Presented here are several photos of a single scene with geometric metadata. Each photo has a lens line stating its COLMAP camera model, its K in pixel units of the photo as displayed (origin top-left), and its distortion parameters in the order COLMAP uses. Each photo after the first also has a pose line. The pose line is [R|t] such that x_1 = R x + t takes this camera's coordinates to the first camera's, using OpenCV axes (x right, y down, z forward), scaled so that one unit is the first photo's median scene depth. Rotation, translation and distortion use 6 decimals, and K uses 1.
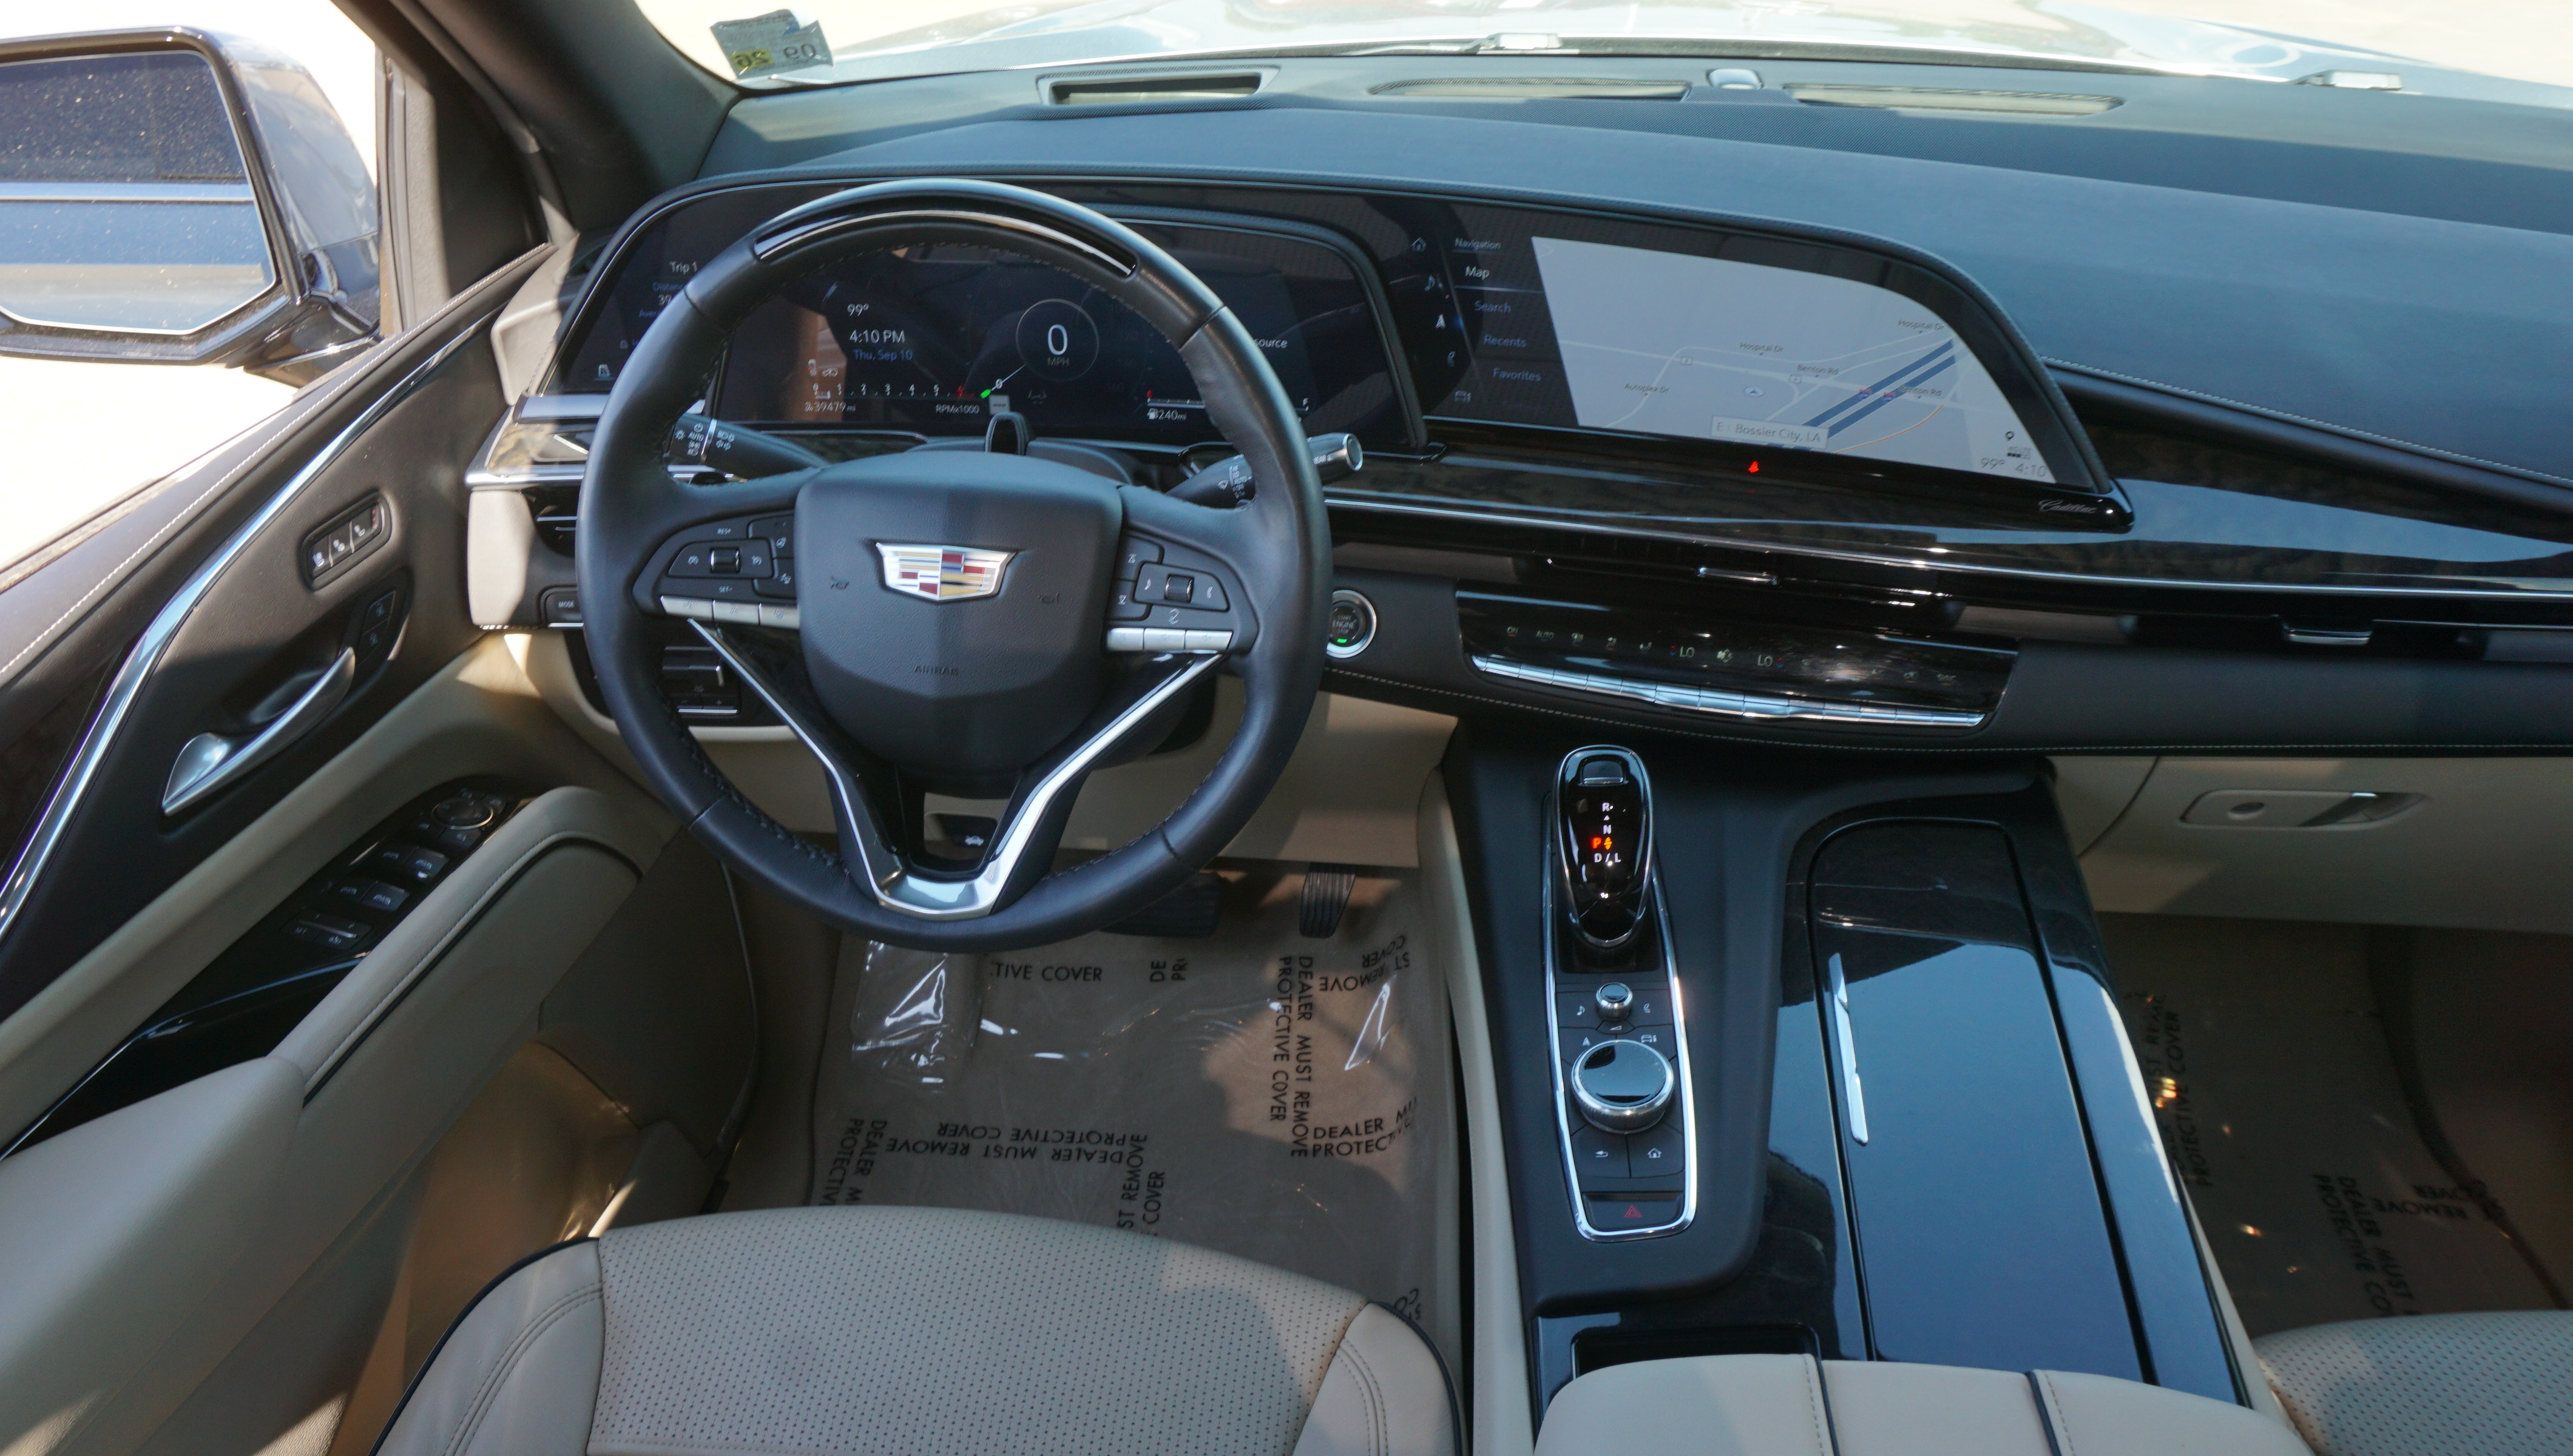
lens RADIAL K [[1718.5, 0, 1293.0], [0, 1718.5, 735.7], [0, 0, 1]] dist [-0.051013, 0.035740]
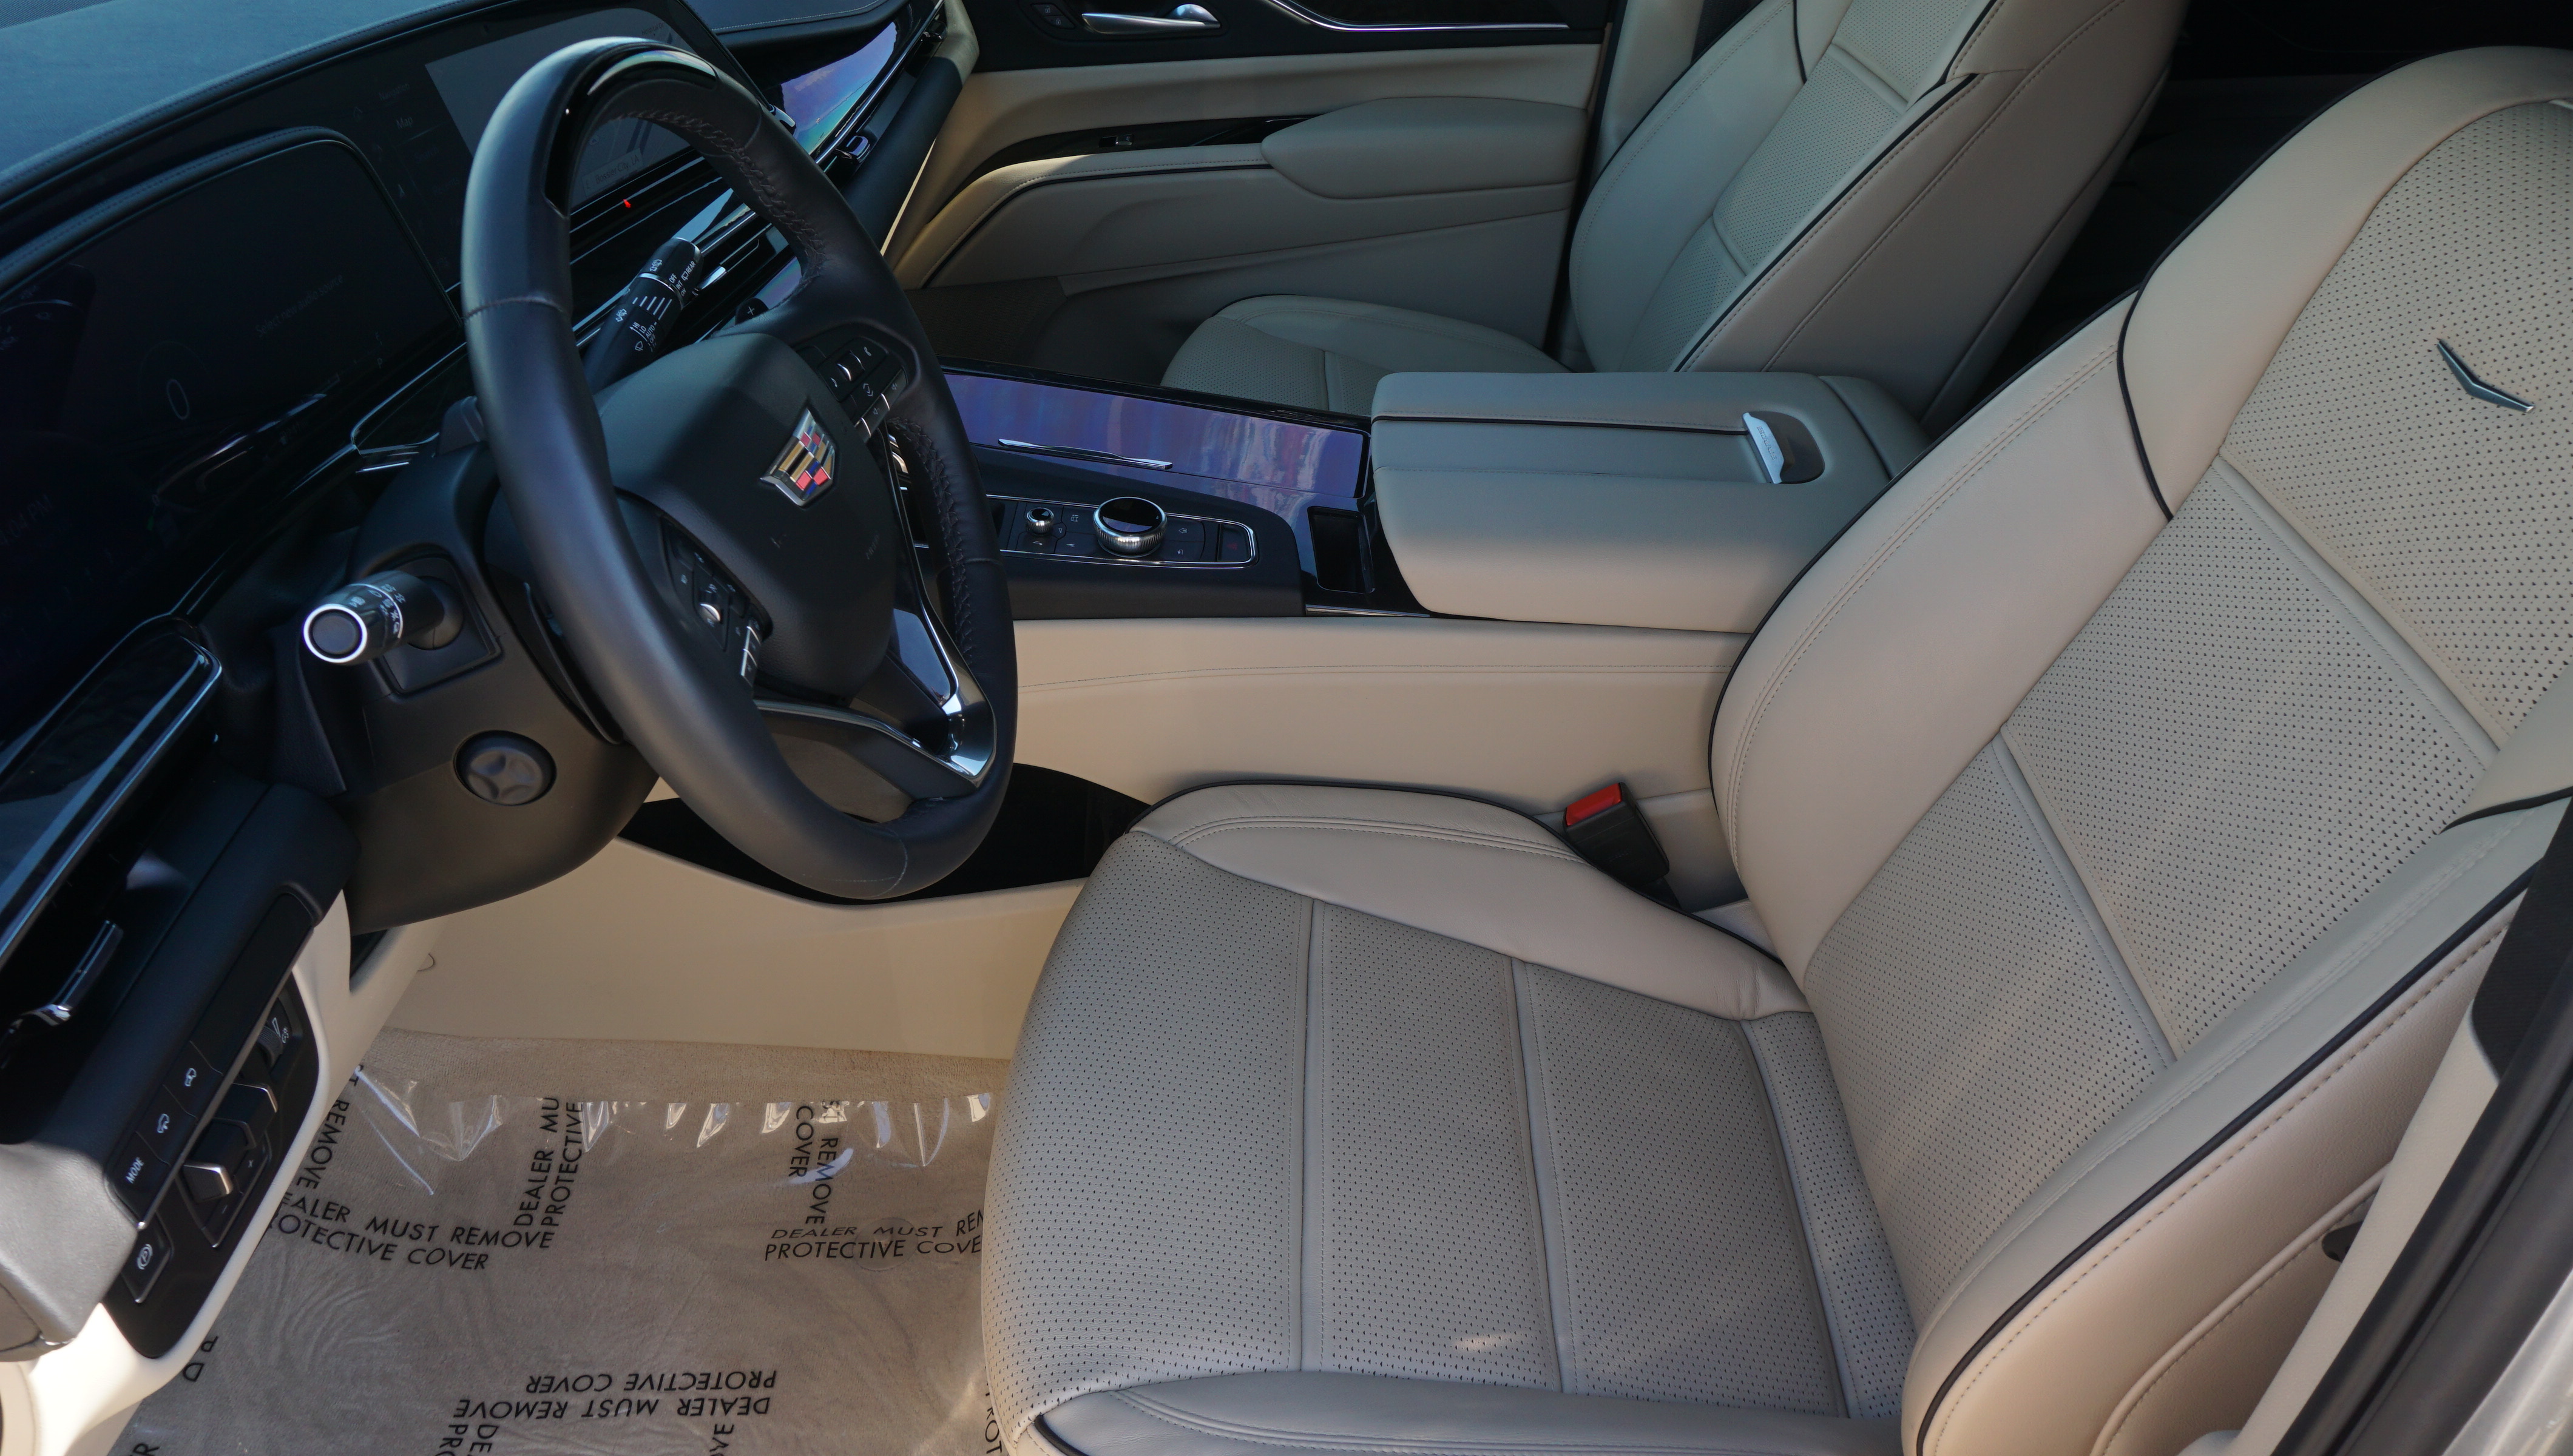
lens RADIAL K [[1718.5, 0, 1288.9], [0, 1718.5, 722.5], [0, 0, 1]] dist [-0.051013, 0.035740]
pose [[-0.062491, -0.569362, 0.819709, -0.855252], [0.513636, 0.685852, 0.515544, -0.276426], [-0.855730, 0.453248, 0.249585, 0.516155]]
